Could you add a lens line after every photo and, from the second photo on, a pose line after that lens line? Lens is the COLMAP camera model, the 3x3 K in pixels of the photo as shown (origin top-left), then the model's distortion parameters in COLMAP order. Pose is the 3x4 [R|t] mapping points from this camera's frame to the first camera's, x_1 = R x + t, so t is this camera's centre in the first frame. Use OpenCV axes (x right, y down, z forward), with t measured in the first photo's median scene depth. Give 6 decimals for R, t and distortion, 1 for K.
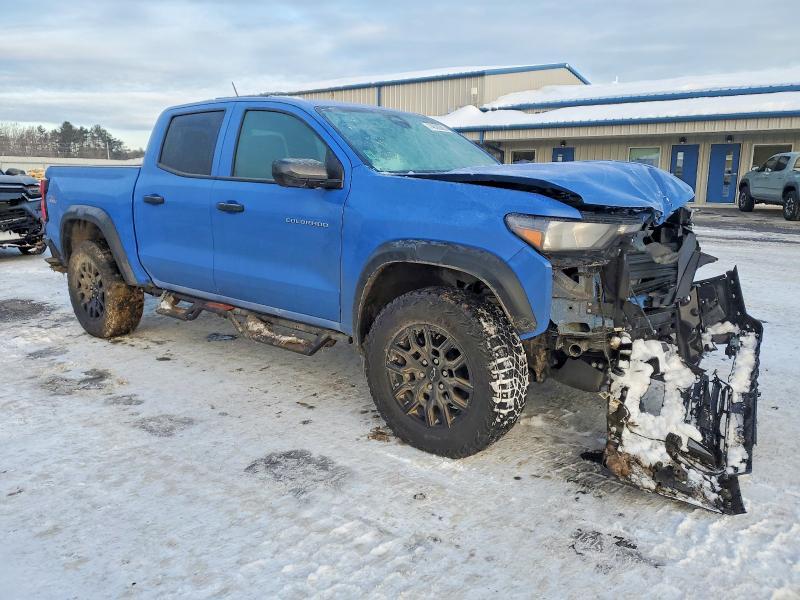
lens RADIAL K [[636.0, 0, 407.0], [0, 636.0, 296.6], [0, 0, 1]] dist [0.015271, 0.017752]
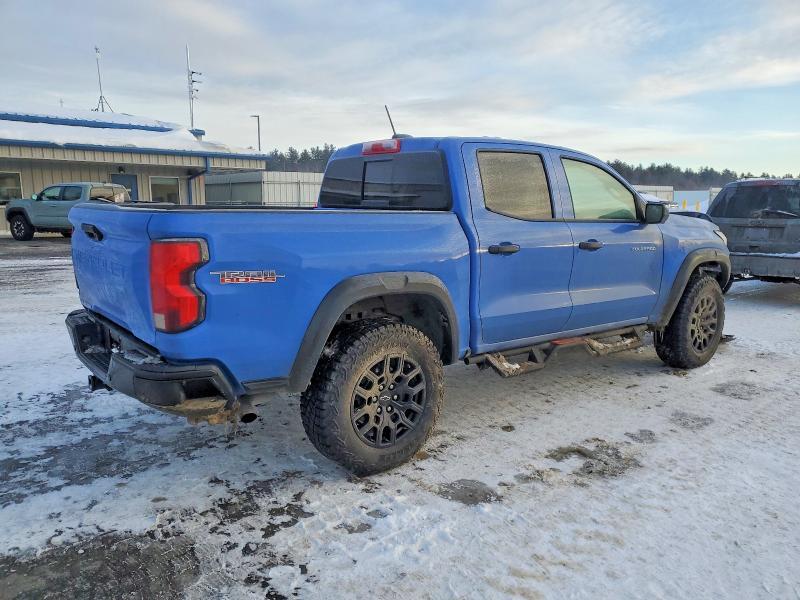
lens RADIAL K [[636.0, 0, 407.2], [0, 636.0, 302.8], [0, 0, 1]] dist [0.015271, 0.017752]
pose [[0.170334, -0.150854, 0.973771, -1.442340], [0.175833, 0.977005, 0.120598, -0.234243], [-0.969572, 0.150679, 0.192943, 1.107608]]
